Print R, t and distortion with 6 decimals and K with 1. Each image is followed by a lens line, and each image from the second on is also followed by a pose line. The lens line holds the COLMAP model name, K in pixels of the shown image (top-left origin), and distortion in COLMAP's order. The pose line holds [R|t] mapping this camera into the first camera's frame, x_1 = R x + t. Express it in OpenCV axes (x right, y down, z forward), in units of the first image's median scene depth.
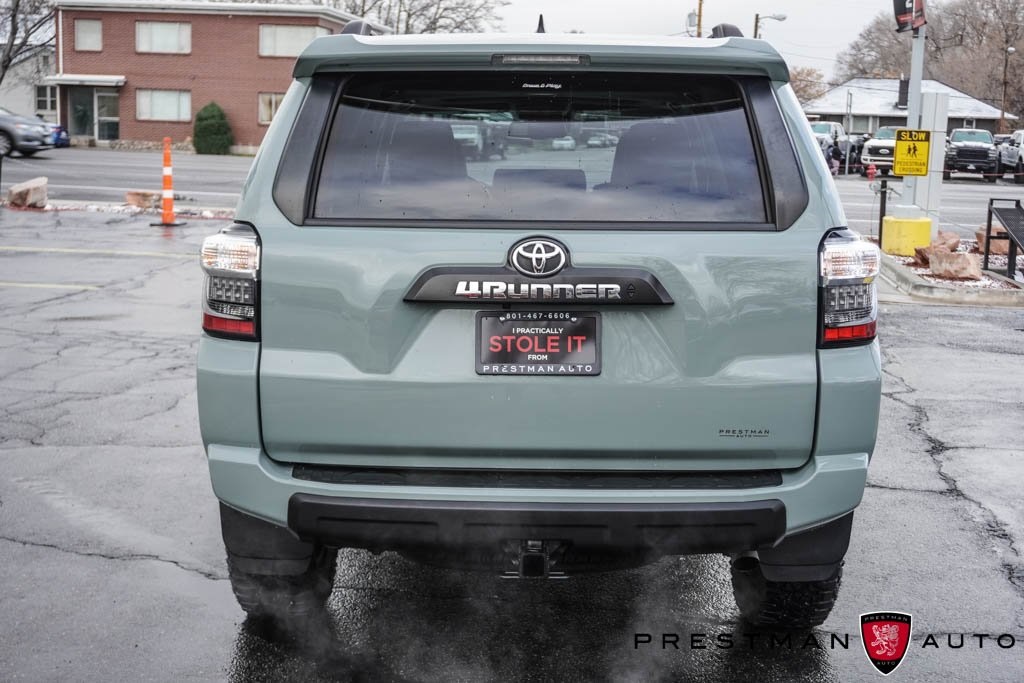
lens RADIAL K [[1473.7, 0, 512.0], [0, 1473.7, 341.5], [0, 0, 1]] dist [0.016730, 0.077554]
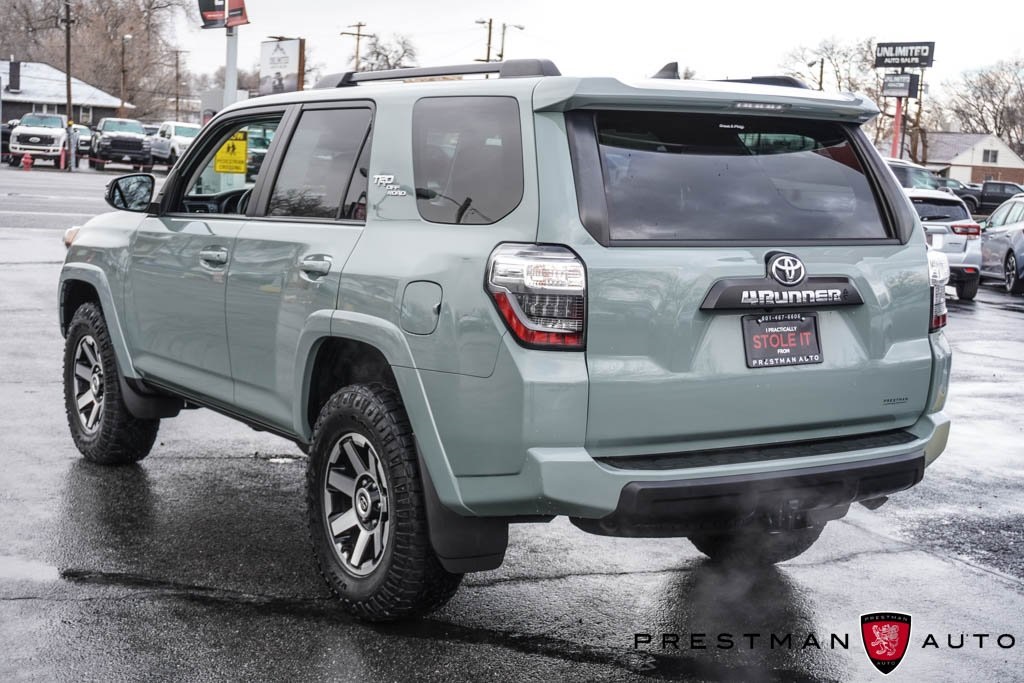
lens RADIAL K [[1568.6, 0, 512.0], [0, 1568.6, 341.5], [0, 0, 1]] dist [0.023480, 0.030040]
pose [[0.824505, -0.051642, 0.563494, -0.891234], [0.050785, 0.998561, 0.017205, -0.030799], [-0.563572, 0.014431, 0.825941, 0.049367]]
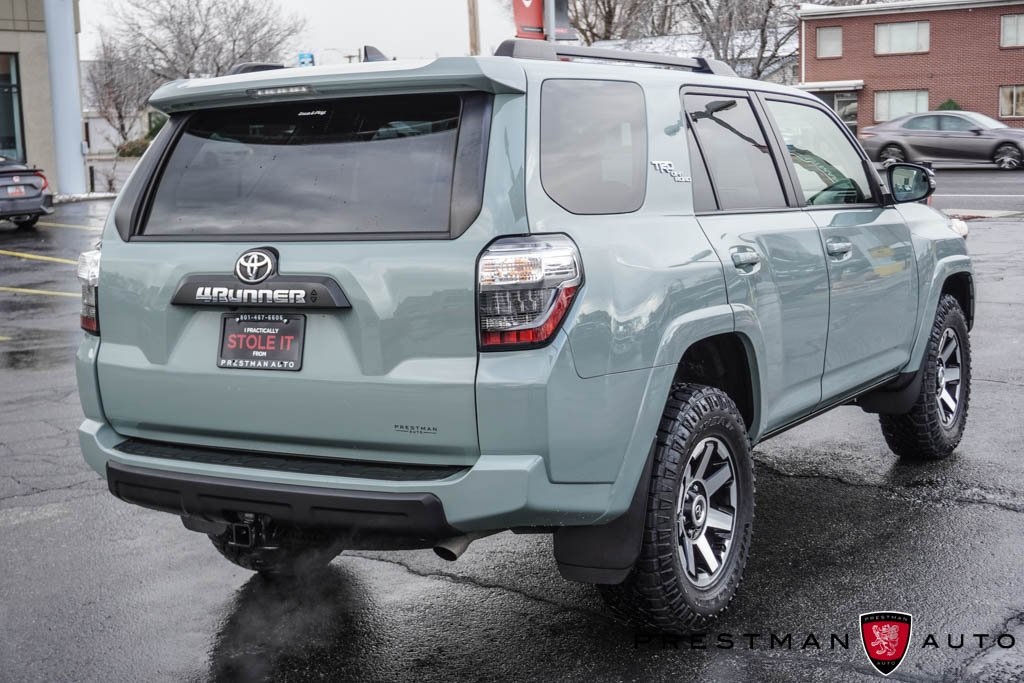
lens RADIAL K [[1473.7, 0, 512.0], [0, 1473.7, 341.5], [0, 0, 1]] dist [0.016730, 0.077554]
pose [[0.859576, 0.018696, -0.510666, 0.758432], [-0.018924, 0.999810, 0.004750, -0.007841], [0.510658, 0.005581, 0.859766, 0.116424]]
